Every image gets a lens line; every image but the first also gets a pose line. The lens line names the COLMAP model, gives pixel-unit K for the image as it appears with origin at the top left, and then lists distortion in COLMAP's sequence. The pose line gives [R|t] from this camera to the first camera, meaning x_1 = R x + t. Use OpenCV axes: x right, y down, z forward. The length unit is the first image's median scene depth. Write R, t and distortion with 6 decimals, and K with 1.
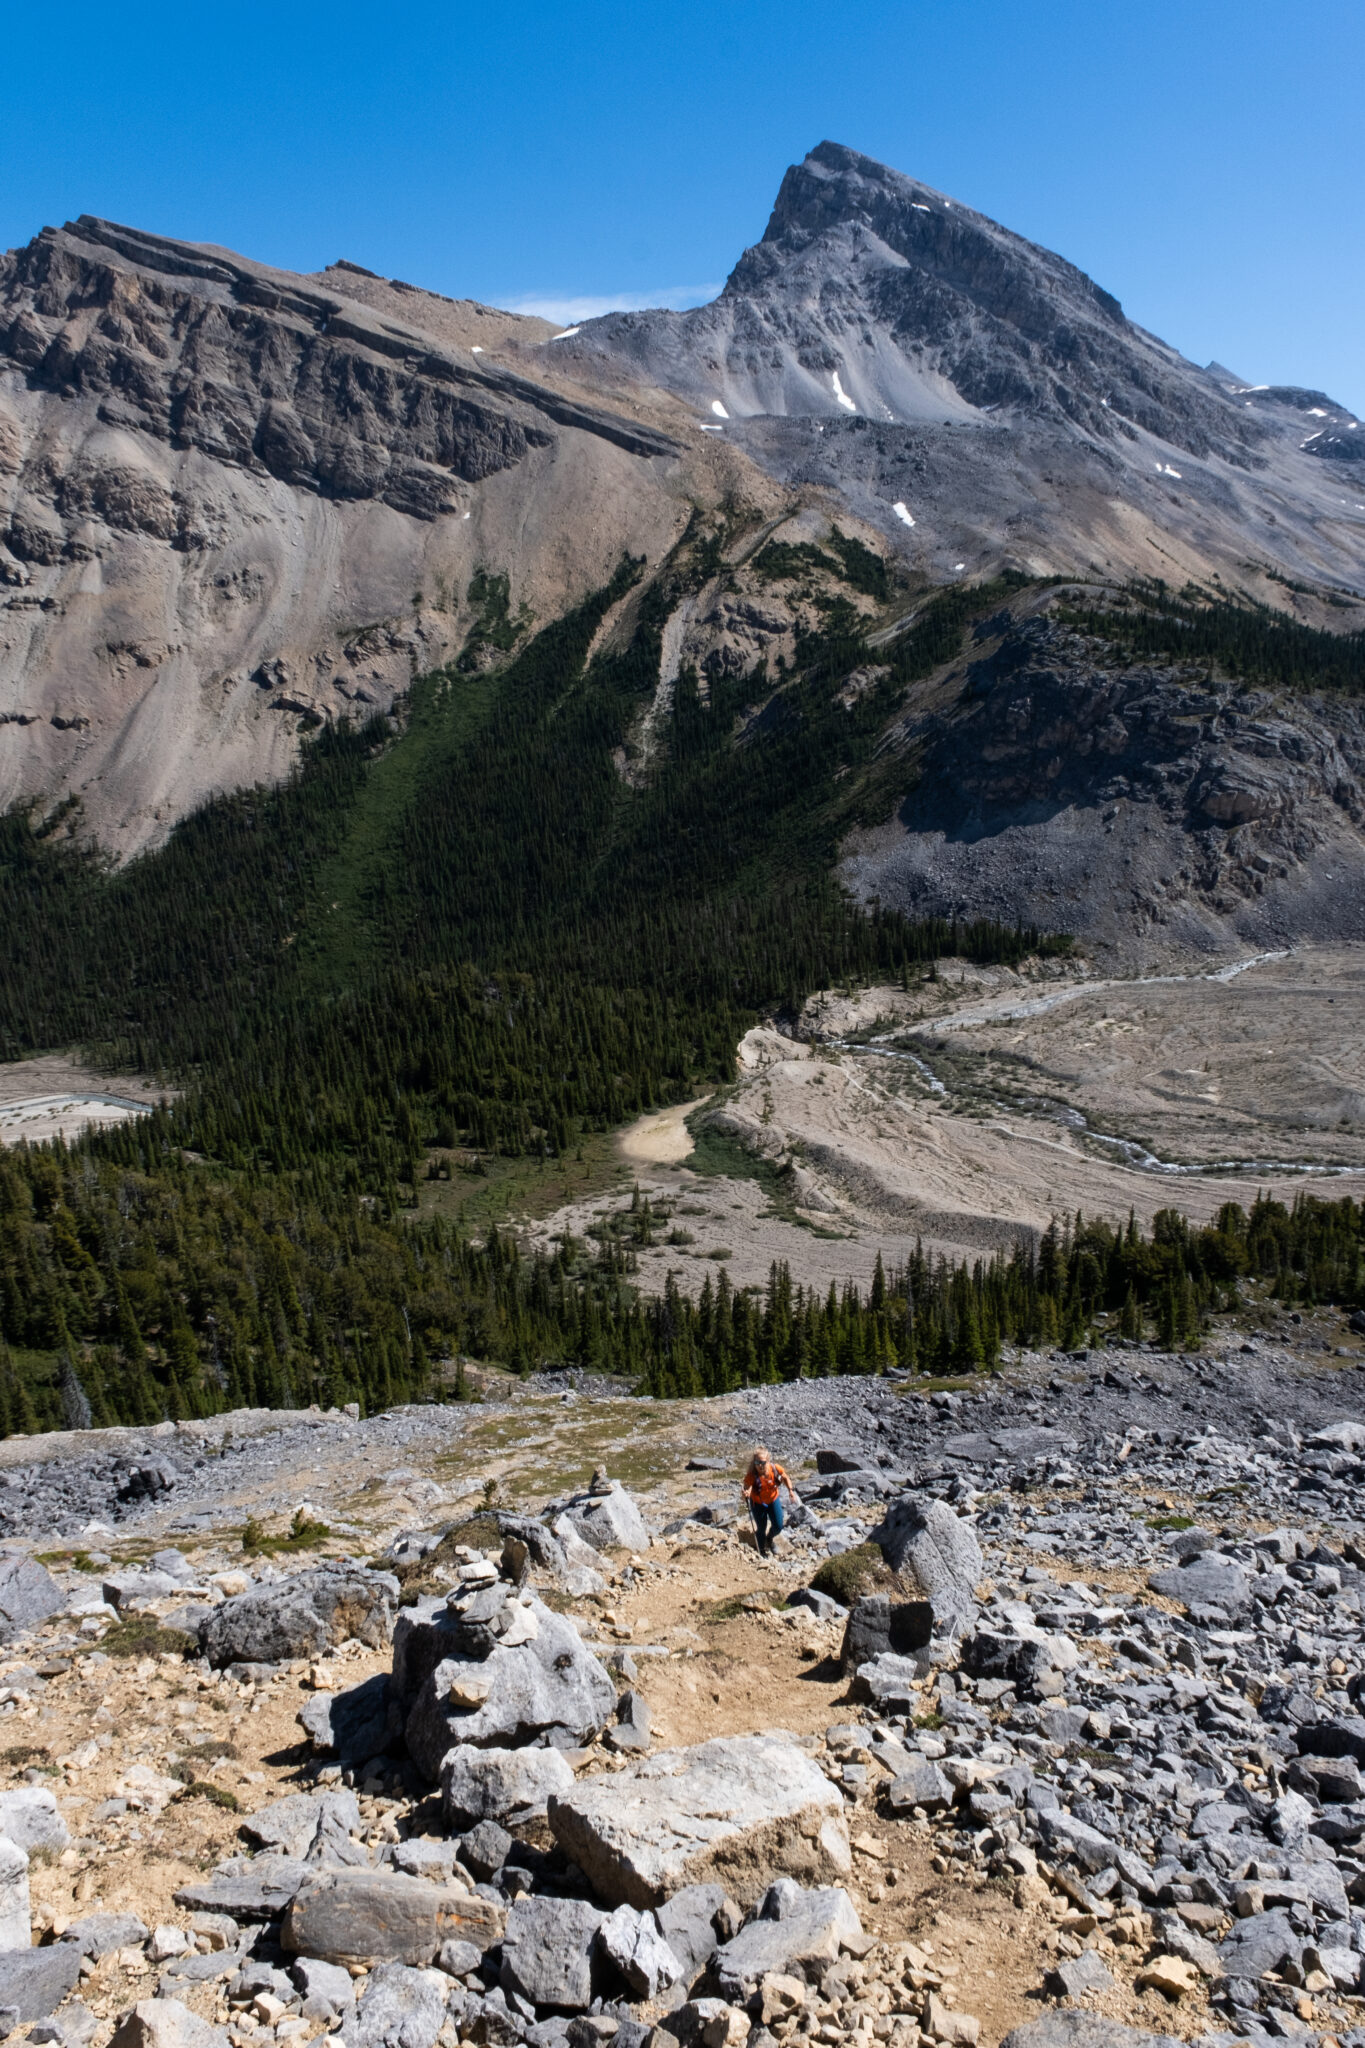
lens RADIAL K [[1367.3, 0, 705.5], [0, 1367.3, 1050.4], [0, 0, 1]] dist [-0.000062, -0.005448]
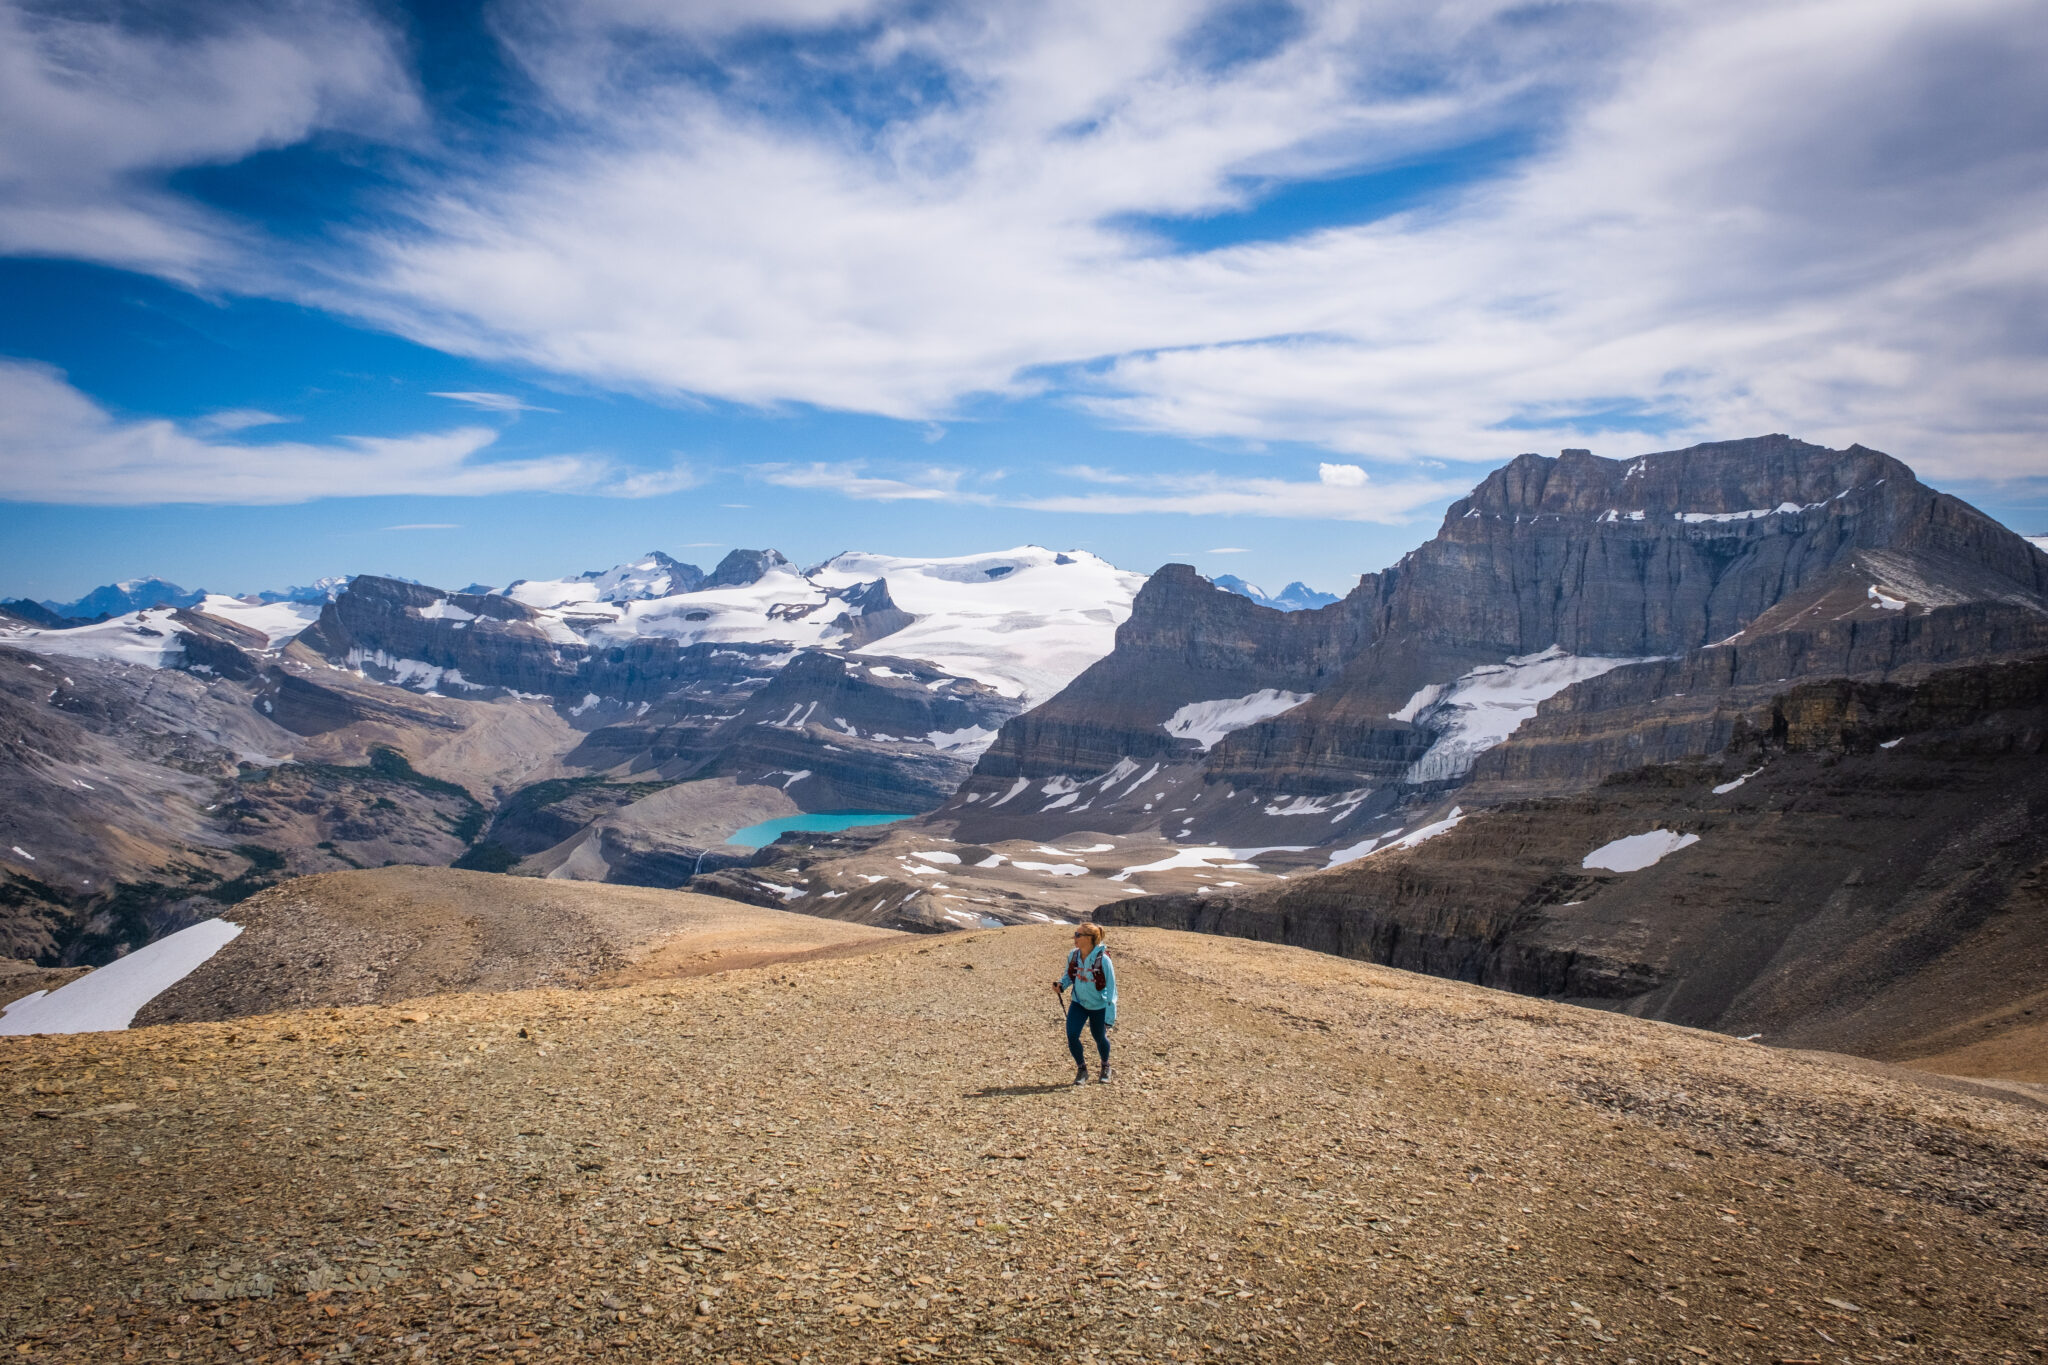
lens RADIAL K [[1367.3, 0, 1027.2], [0, 1367.3, 687.8], [0, 0, 1]] dist [-0.000062, -0.005448]
pose [[0.362222, -0.056172, 0.930398, -1.324894], [0.266209, 0.962840, -0.045510, -0.143793], [-0.893268, 0.264165, 0.363716, -1.290434]]
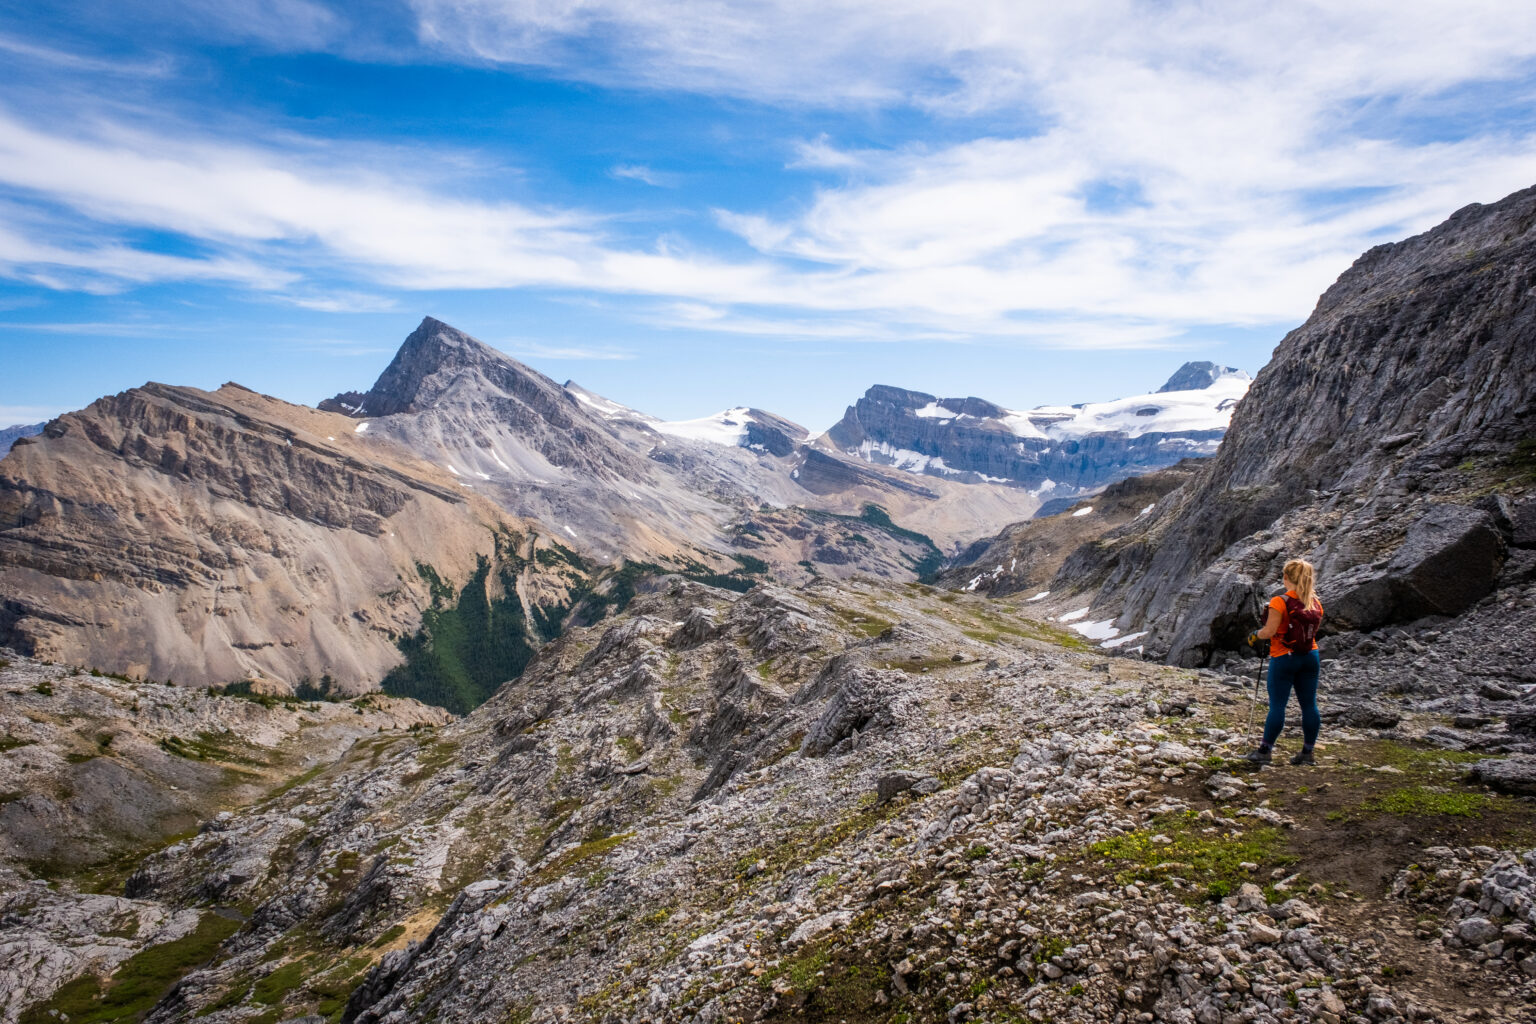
lens RADIAL K [[1025.5, 0, 769.7], [0, 1025.5, 514.1], [0, 0, 1]] dist [-0.000062, -0.005448]
pose [[0.821421, -0.011170, 0.570213, -0.704259], [0.147995, 0.969734, -0.194198, 0.008797], [-0.550786, 0.243907, 0.798213, -0.824982]]
